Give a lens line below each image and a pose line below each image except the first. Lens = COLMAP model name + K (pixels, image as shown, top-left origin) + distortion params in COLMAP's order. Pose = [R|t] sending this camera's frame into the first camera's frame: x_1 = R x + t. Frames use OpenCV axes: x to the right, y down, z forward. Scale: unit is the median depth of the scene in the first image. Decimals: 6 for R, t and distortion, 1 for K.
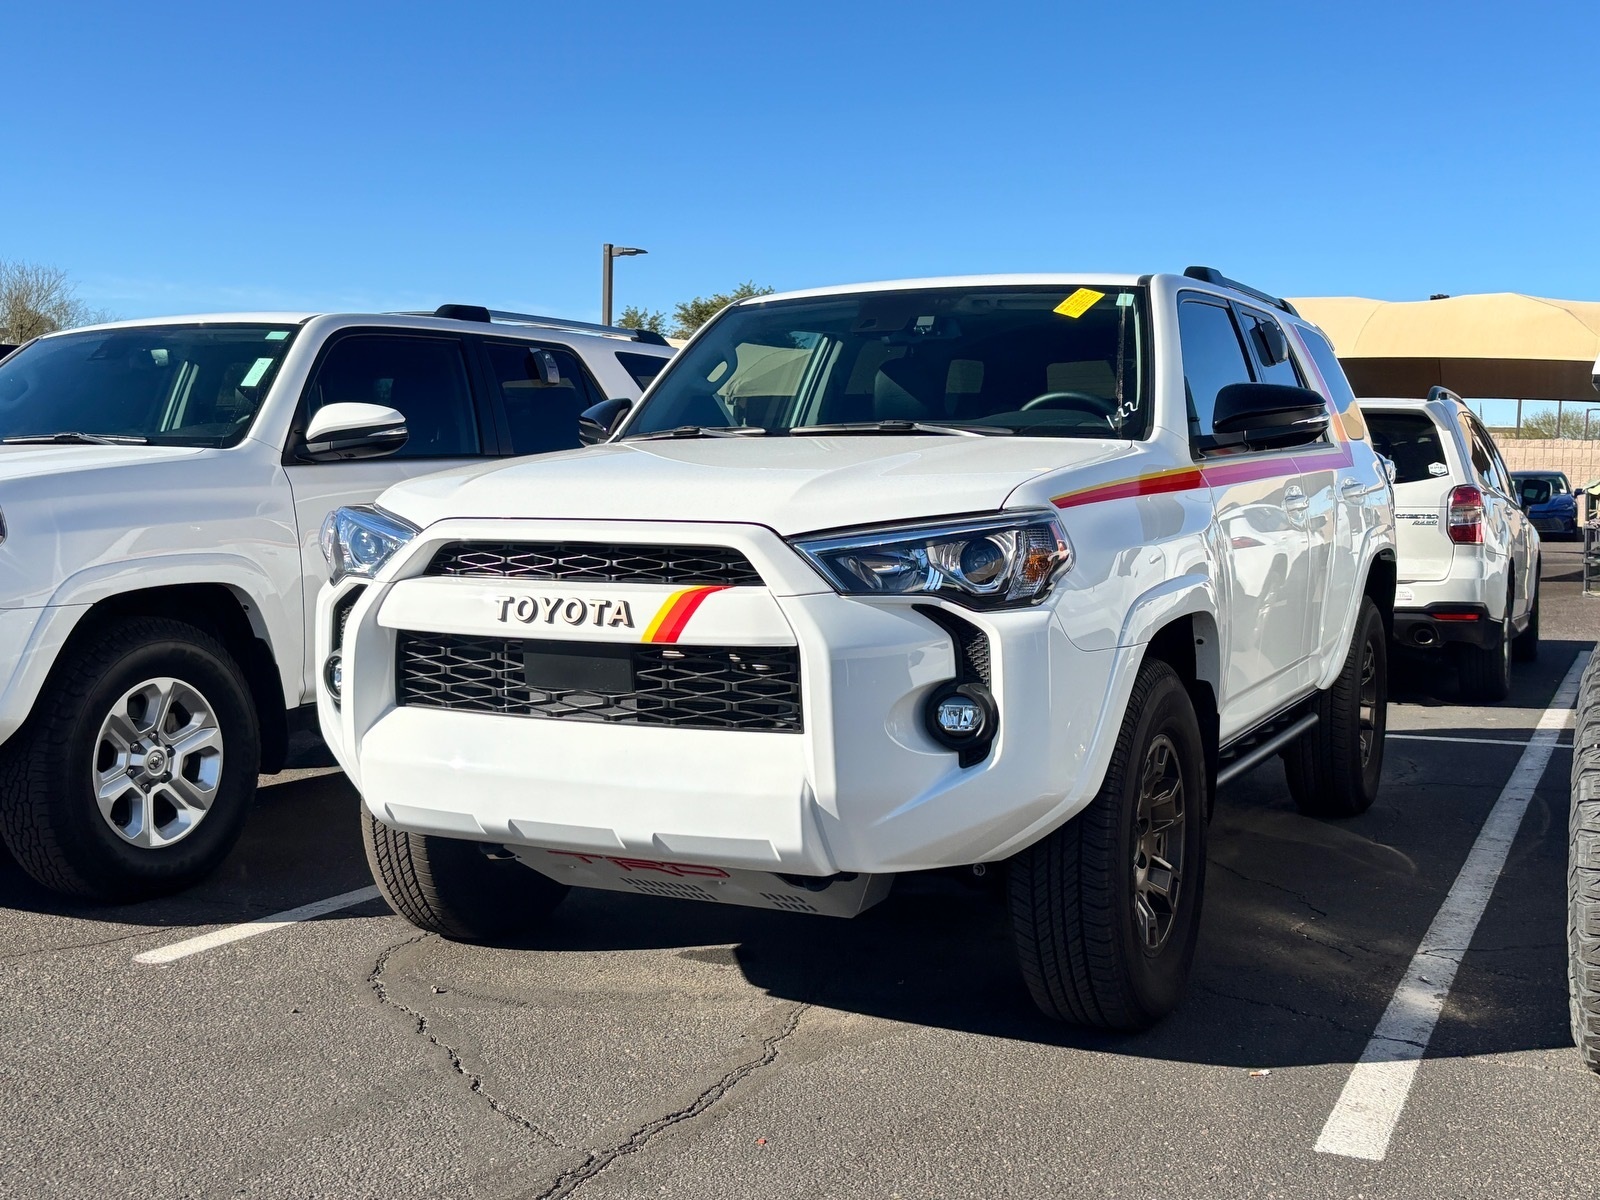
lens RADIAL K [[1794.1, 0, 799.9], [0, 1794.1, 596.5], [0, 0, 1]] dist [-0.006592, 0.000000]
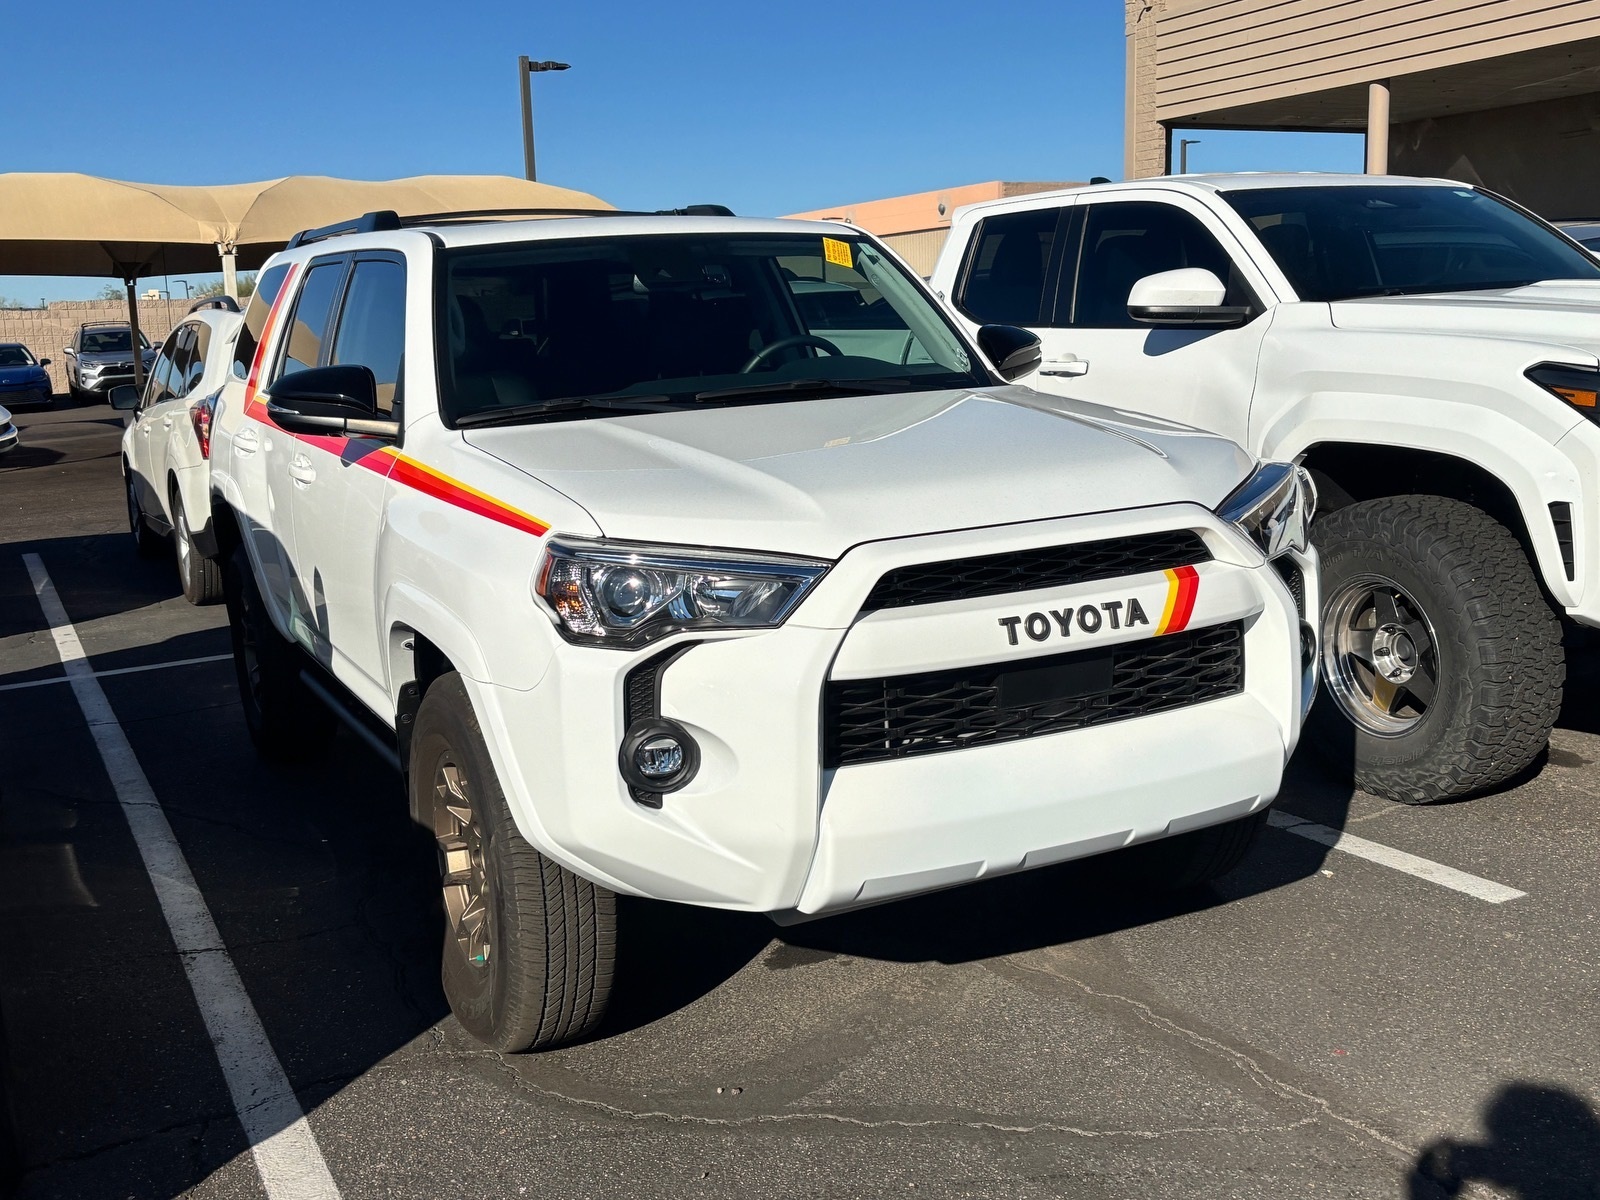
lens RADIAL K [[1718.1, 0, 798.3], [0, 1718.1, 602.4], [0, 0, 1]] dist [-0.012939, 0.000000]
pose [[0.602325, -0.180075, 0.777674, -0.909078], [0.100888, 0.983584, 0.149614, -0.148716], [-0.791850, -0.011658, 0.610605, 0.573011]]
